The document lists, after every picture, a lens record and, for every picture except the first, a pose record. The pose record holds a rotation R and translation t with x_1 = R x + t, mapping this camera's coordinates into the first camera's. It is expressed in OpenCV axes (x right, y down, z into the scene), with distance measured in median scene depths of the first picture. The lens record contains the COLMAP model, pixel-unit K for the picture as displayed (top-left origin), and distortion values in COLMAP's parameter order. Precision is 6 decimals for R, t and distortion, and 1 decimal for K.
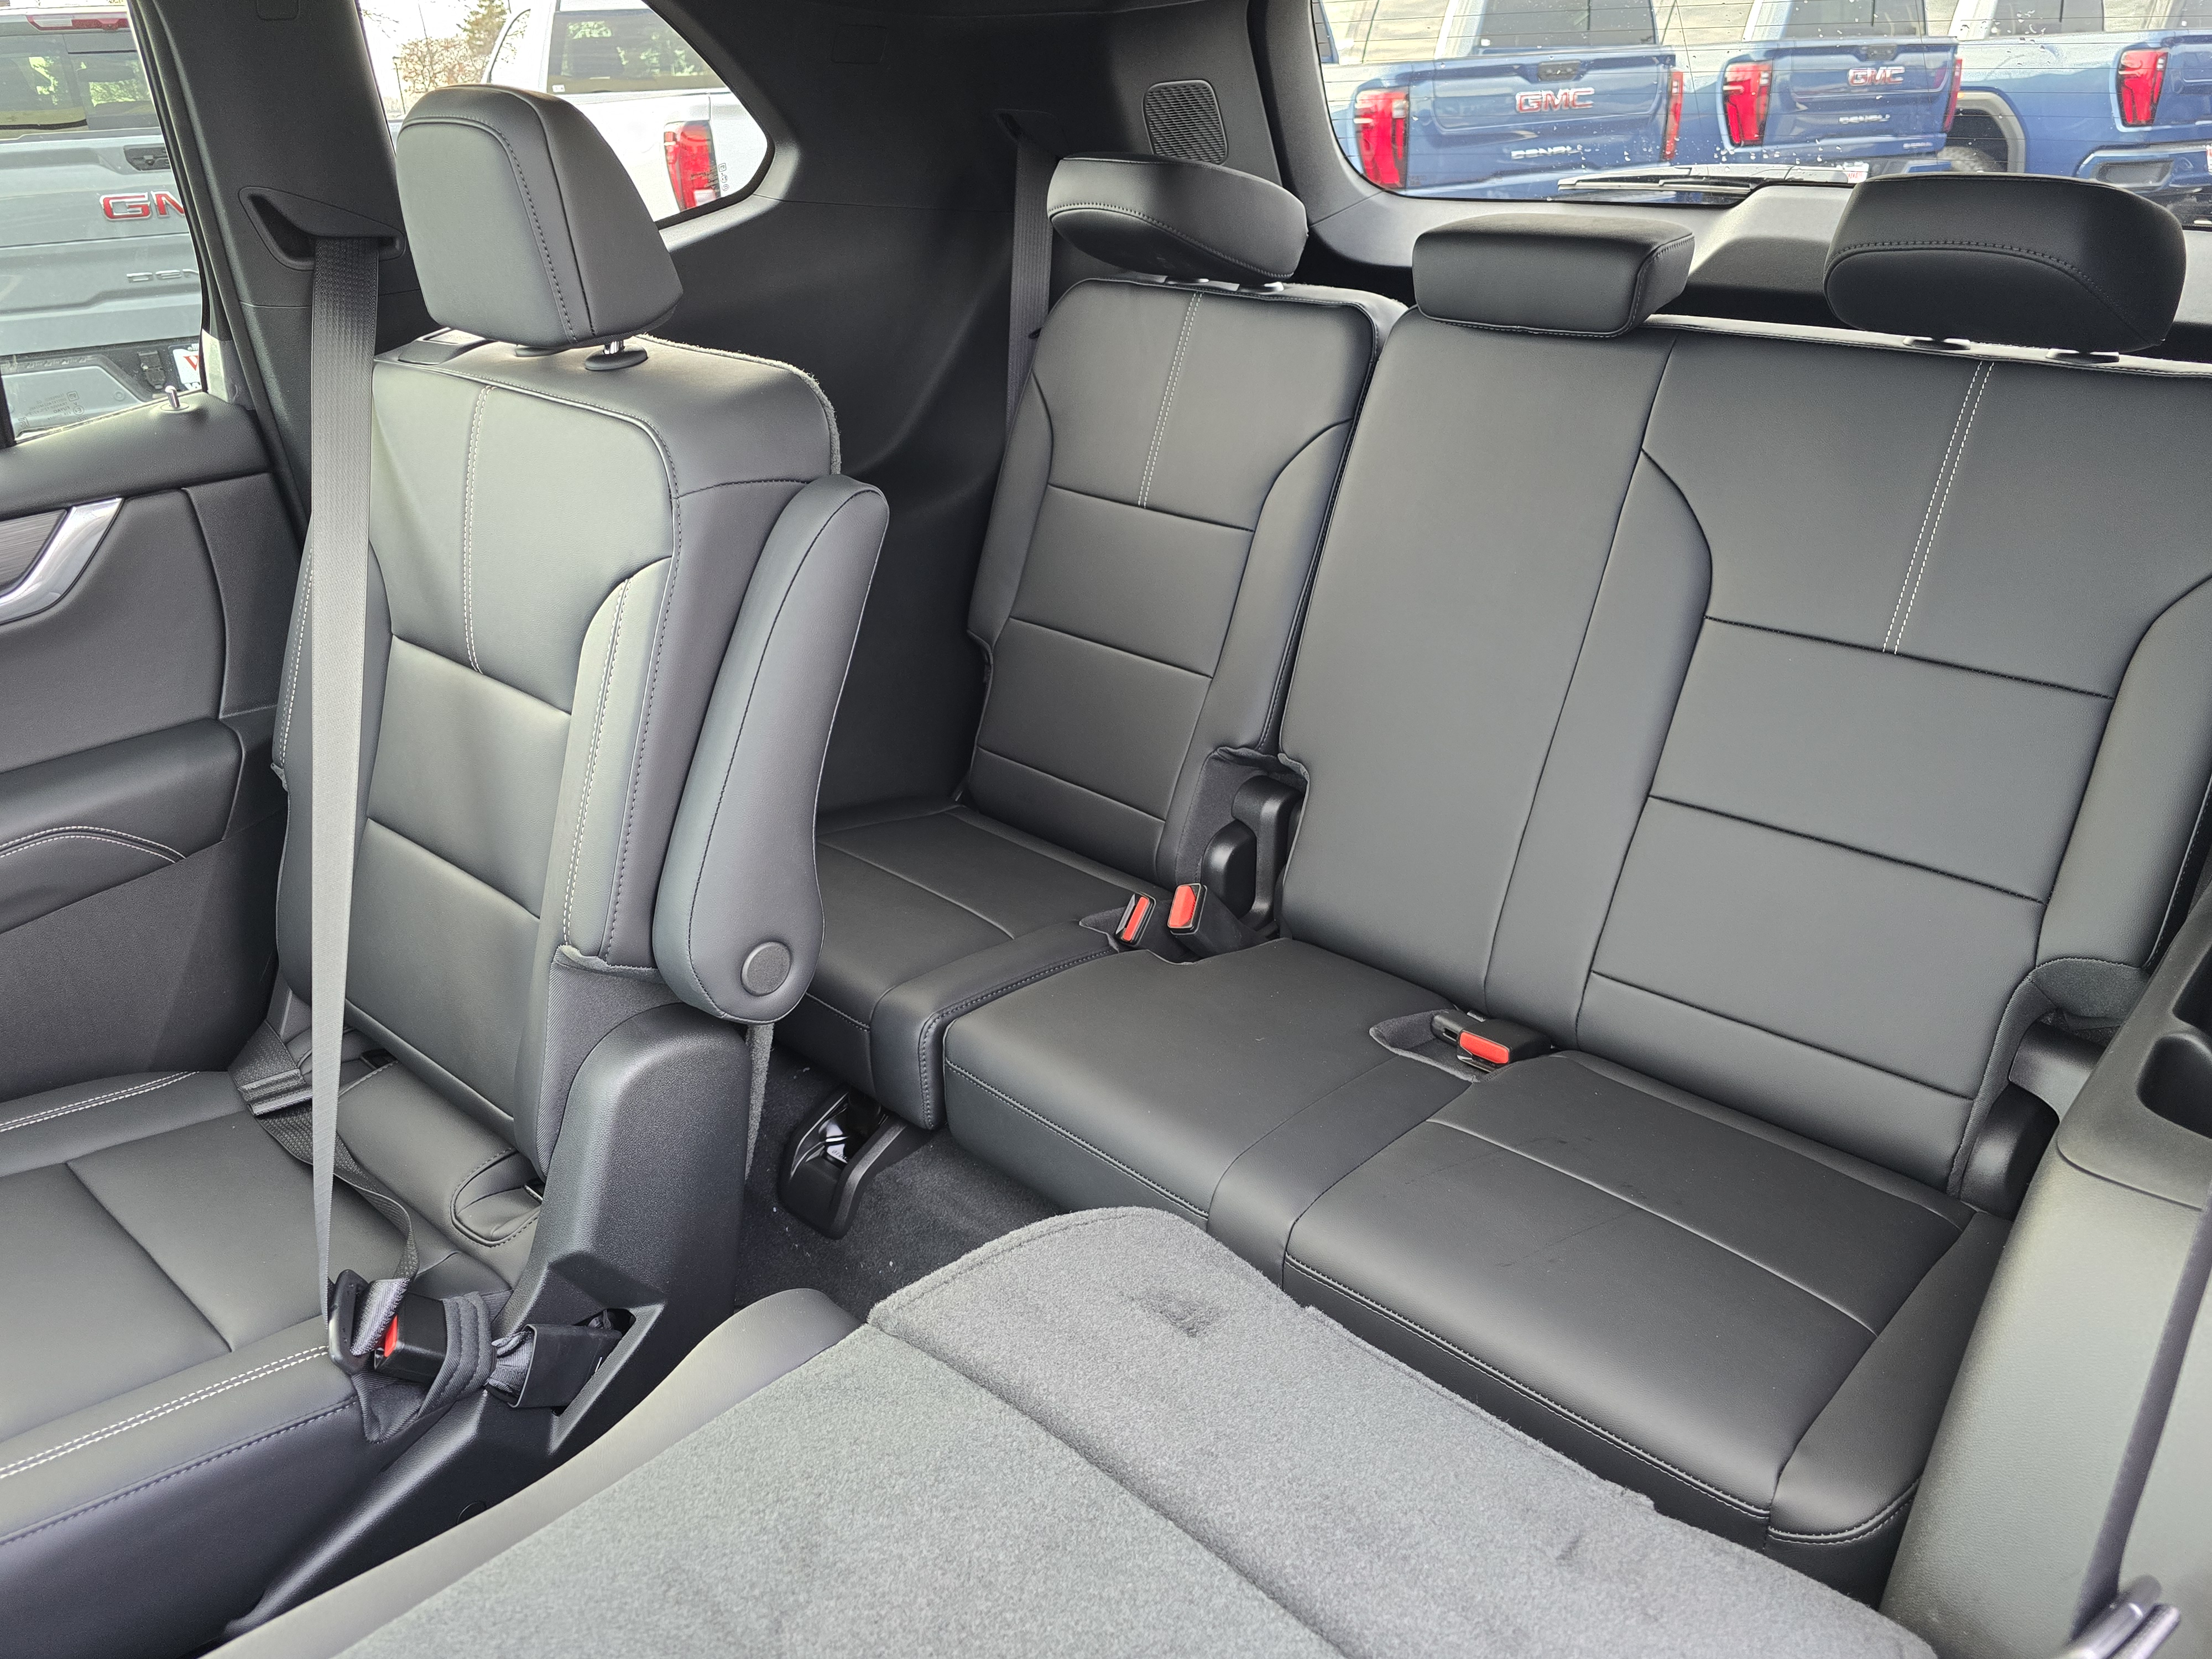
lens RADIAL K [[1626.3, 0, 1104.5], [0, 1626.3, 839.1], [0, 0, 1]] dist [0.055207, -0.059709]
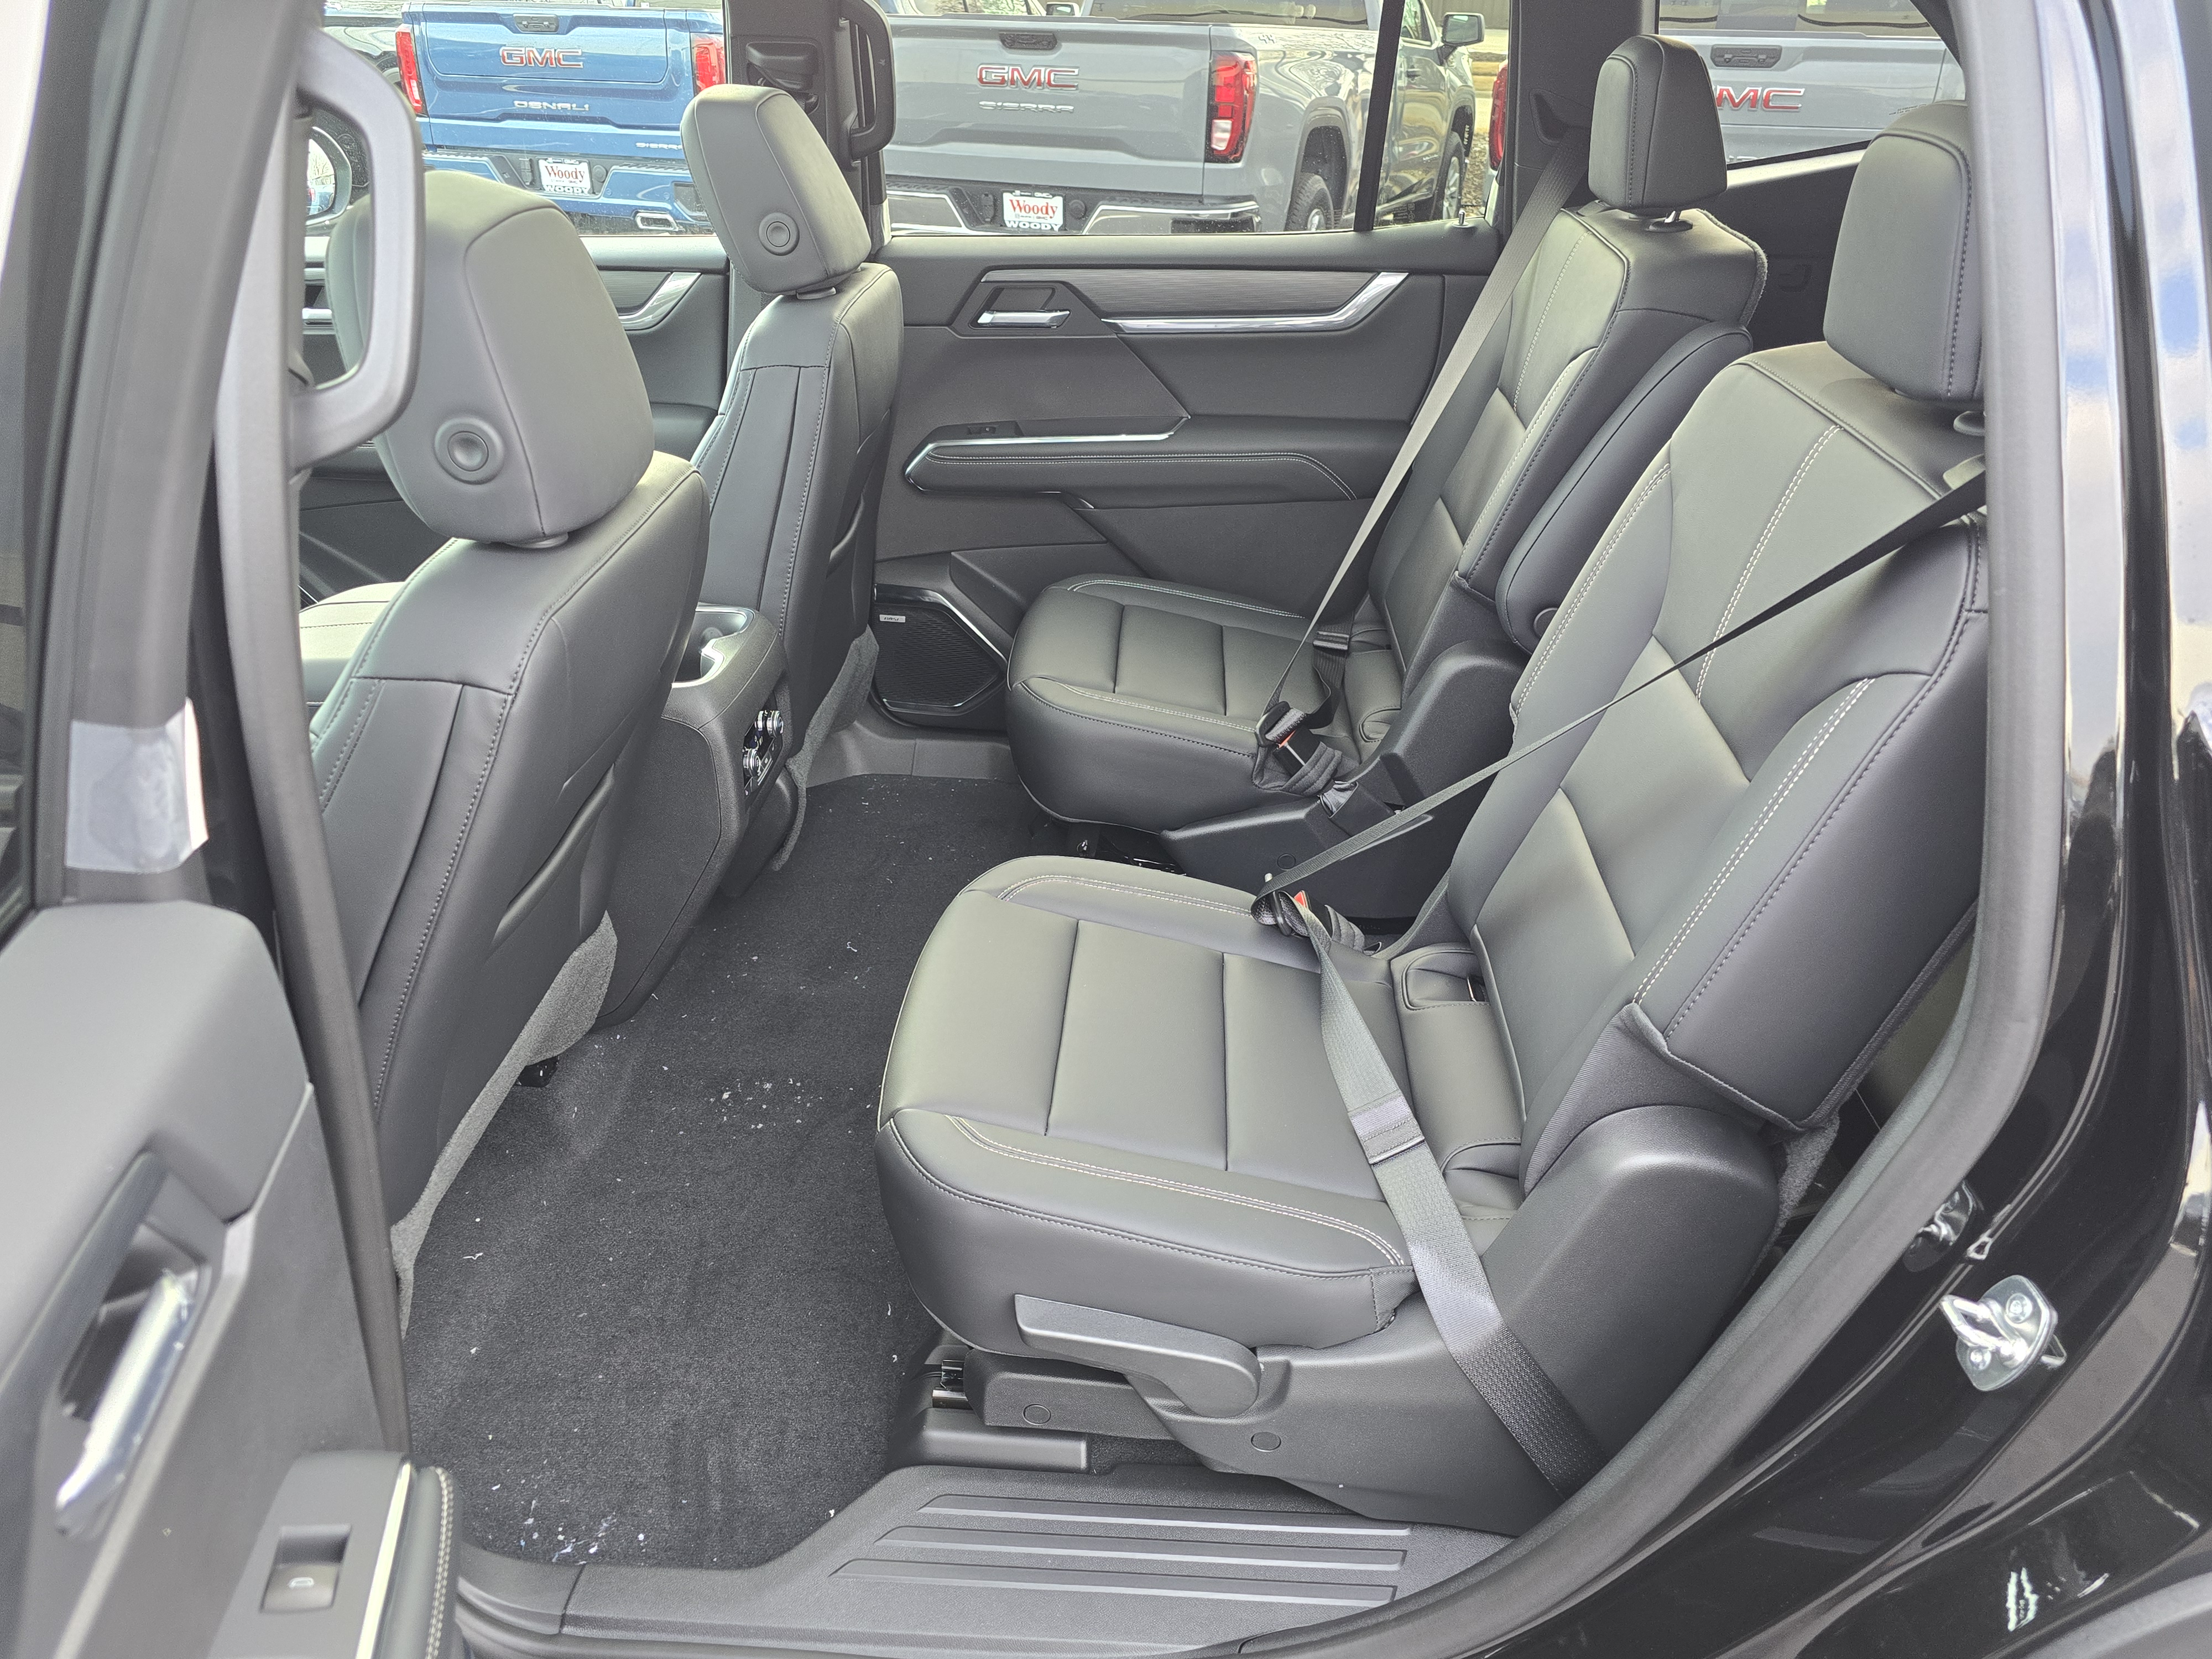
lens RADIAL K [[1626.3, 0, 1104.5], [0, 1626.3, 839.1], [0, 0, 1]] dist [0.055207, -0.059709]
pose [[0.629596, 0.399803, -0.666158, 0.593212], [-0.365816, 0.908987, 0.199802, 0.102592], [0.685410, 0.117896, 0.718549, -0.356505]]
